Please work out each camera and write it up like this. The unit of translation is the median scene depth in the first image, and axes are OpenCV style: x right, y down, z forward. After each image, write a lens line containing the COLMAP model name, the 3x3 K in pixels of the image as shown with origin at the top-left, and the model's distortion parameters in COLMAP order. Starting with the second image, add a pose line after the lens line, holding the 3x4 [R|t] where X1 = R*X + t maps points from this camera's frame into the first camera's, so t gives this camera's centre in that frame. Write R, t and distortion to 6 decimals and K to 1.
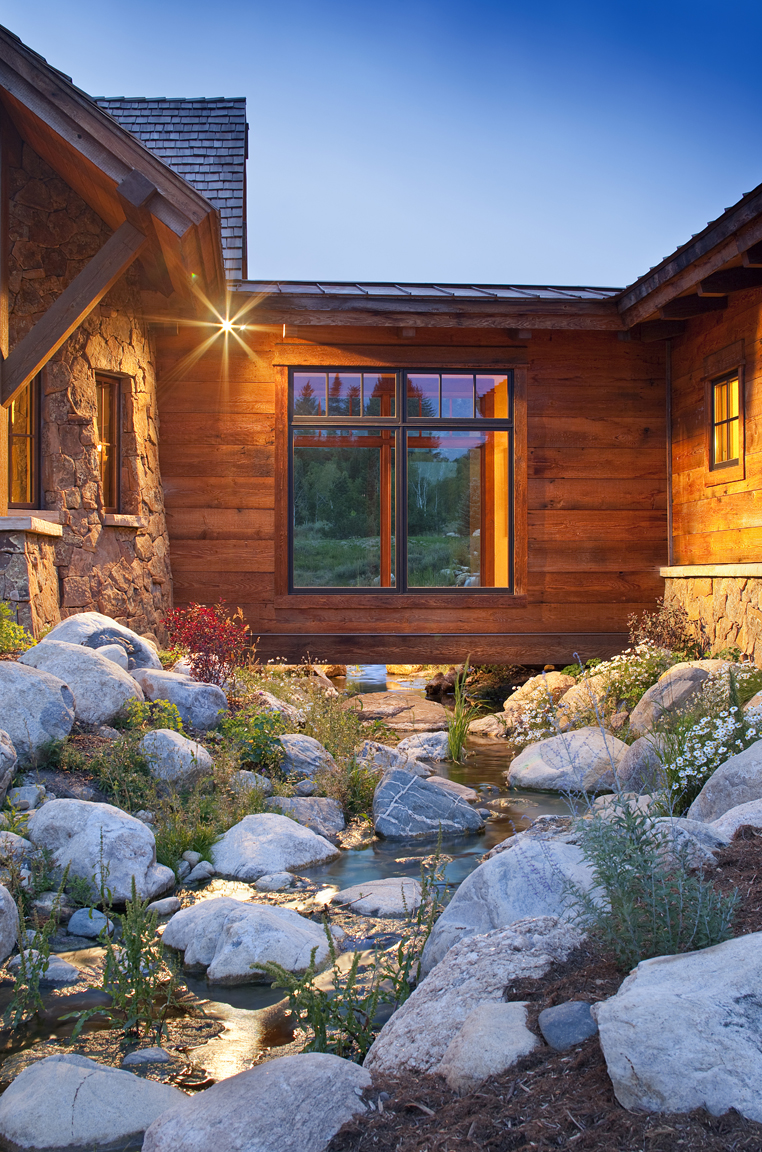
lens RADIAL K [[1481.6, 0, 381.0], [0, 1481.6, 576.0], [0, 0, 1]] dist [-0.003264, -0.005794]
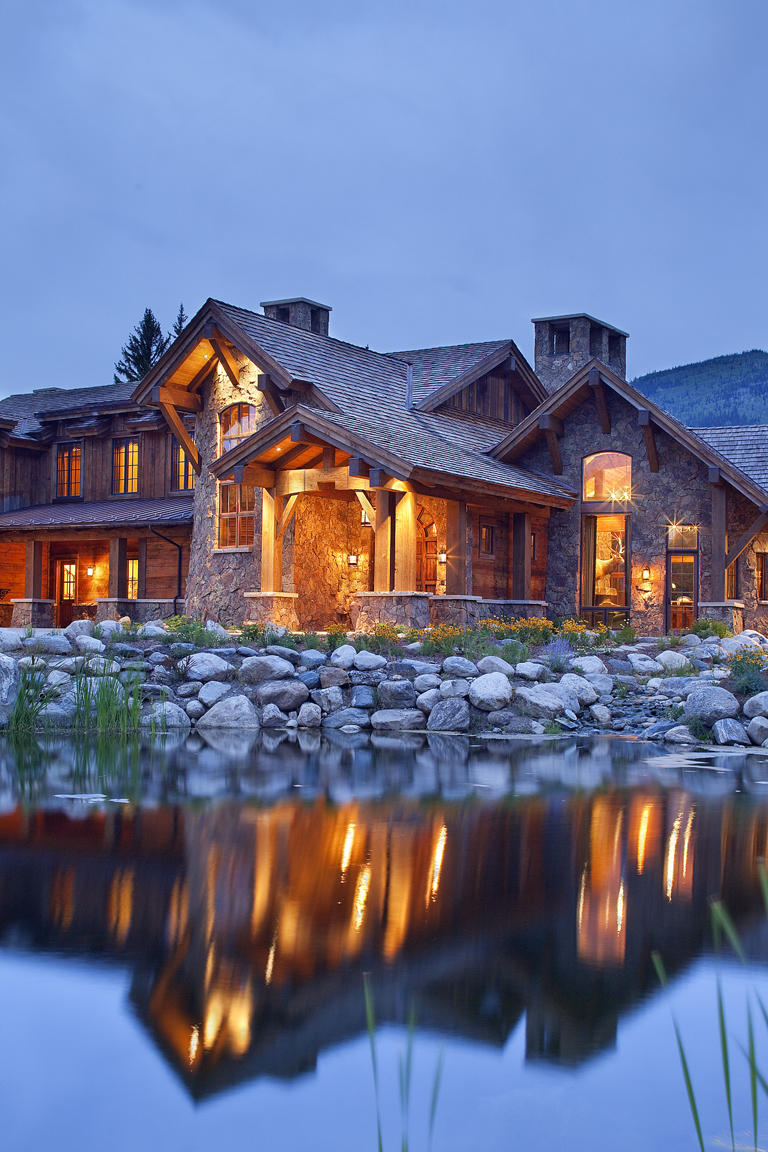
lens RADIAL K [[1391.0, 0, 384.0], [0, 1391.0, 576.0], [0, 0, 1]] dist [-0.016722, -0.008058]
pose [[0.886508, -0.005729, -0.462677, 0.466817], [-0.016517, 0.998894, -0.044015, 0.047531], [0.462418, 0.046661, 0.885433, -1.945535]]
